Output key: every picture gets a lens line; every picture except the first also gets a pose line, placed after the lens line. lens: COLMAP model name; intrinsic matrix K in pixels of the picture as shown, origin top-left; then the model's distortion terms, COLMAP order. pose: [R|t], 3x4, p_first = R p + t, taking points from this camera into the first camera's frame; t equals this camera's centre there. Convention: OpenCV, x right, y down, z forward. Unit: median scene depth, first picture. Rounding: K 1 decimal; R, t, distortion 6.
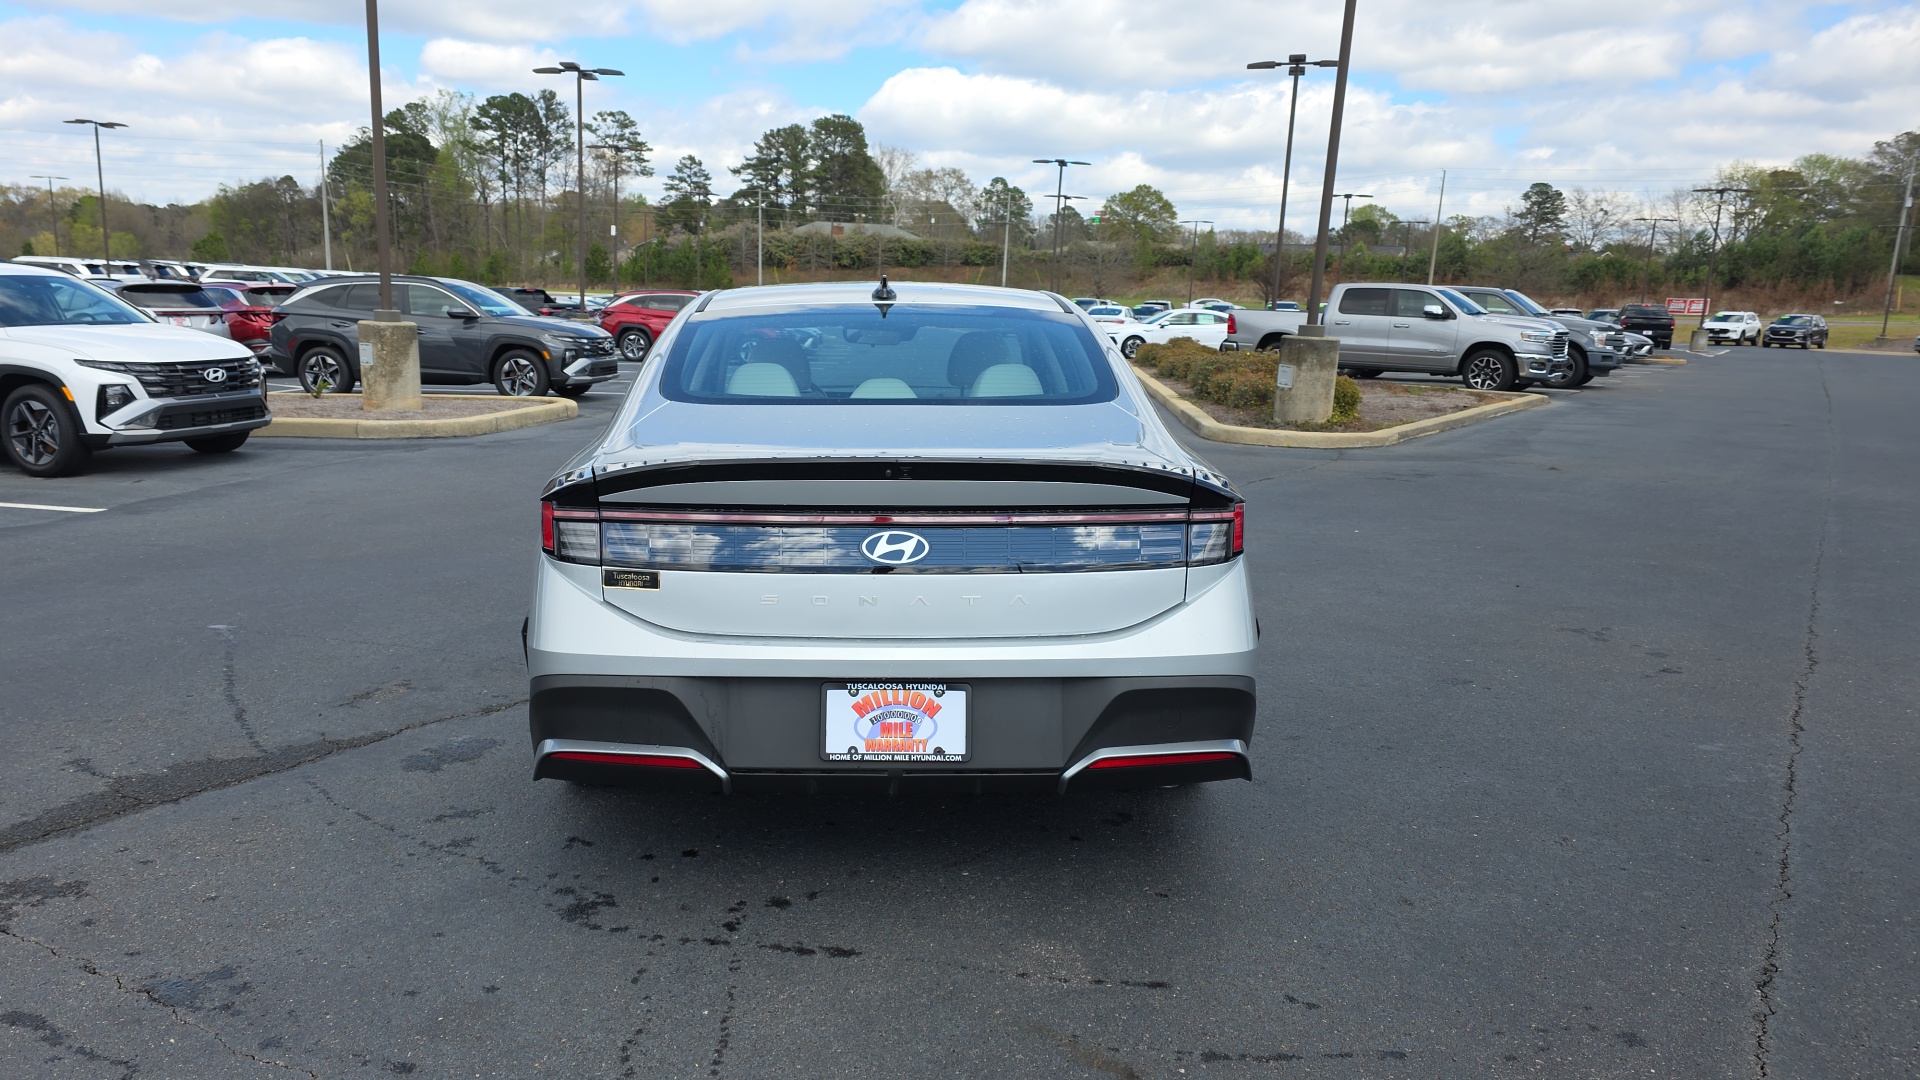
lens RADIAL K [[1348.8, 0, 887.5], [0, 1348.8, 541.3], [0, 0, 1]] dist [0.082592, -0.088598]
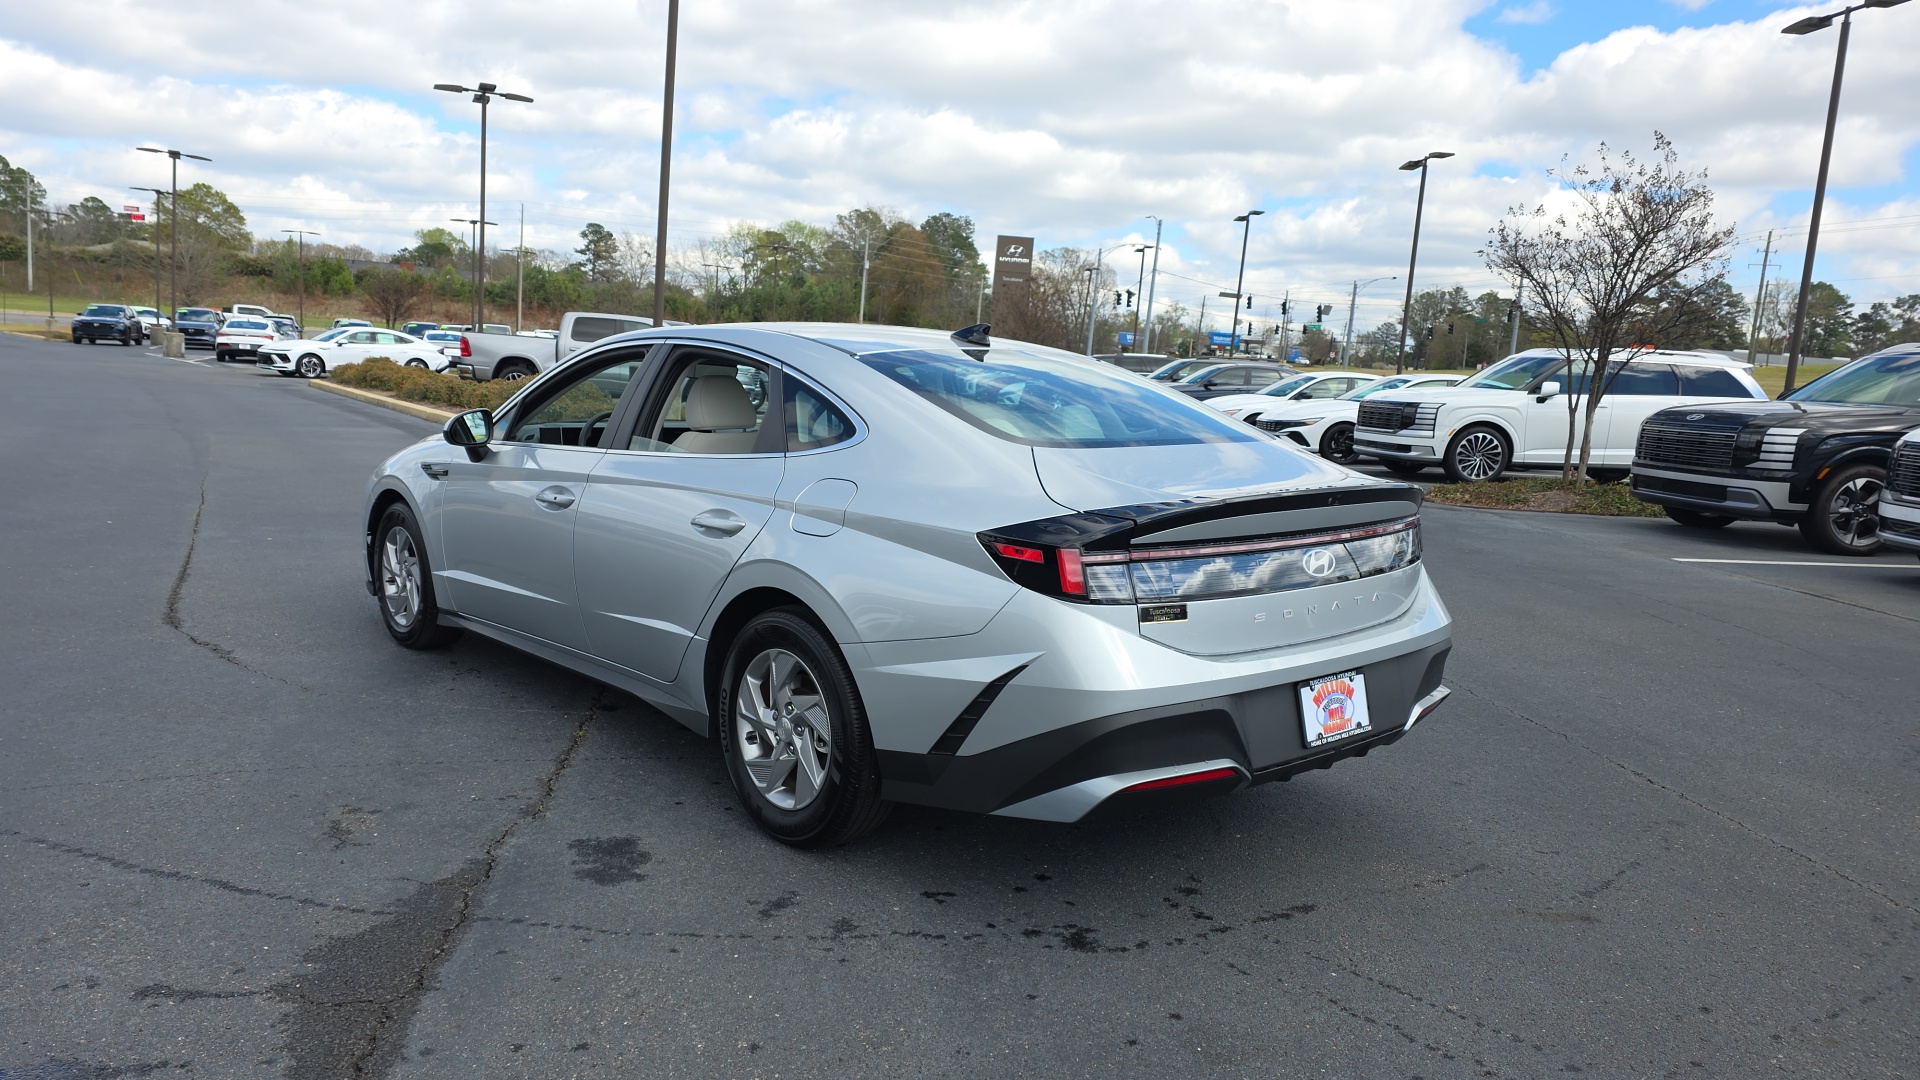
lens RADIAL K [[1306.5, 0, 962.7], [0, 1306.5, 560.4], [0, 0, 1]] dist [0.081699, -0.078862]
pose [[0.755570, -0.081937, 0.649923, -0.067625], [0.080088, 0.996258, 0.032494, -0.004176], [-0.650153, 0.027500, 0.759305, 0.021592]]
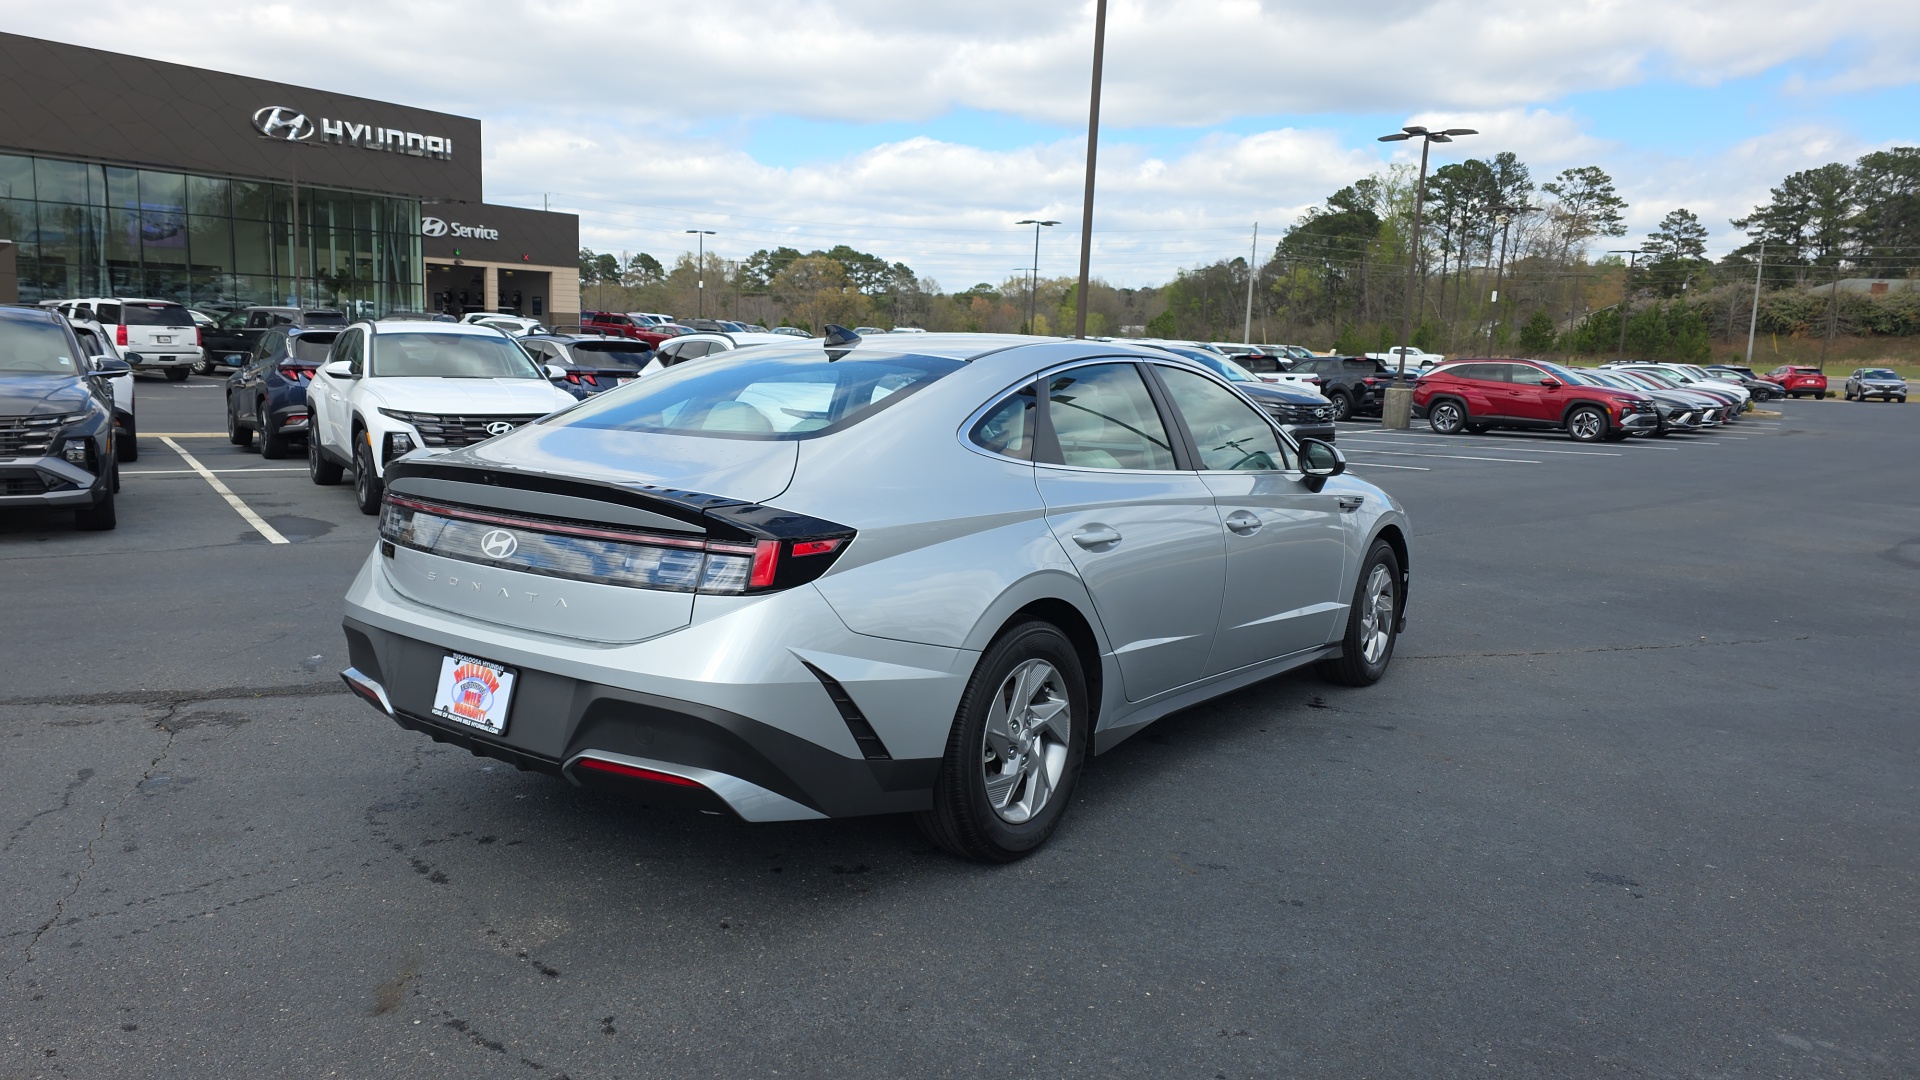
lens RADIAL K [[1348.8, 0, 887.5], [0, 1348.8, 541.3], [0, 0, 1]] dist [0.082592, -0.088598]
pose [[0.754693, 0.094172, -0.649284, 0.069730], [-0.128480, 0.991697, -0.005504, -0.002372], [0.643375, 0.087574, 0.760526, 0.021843]]
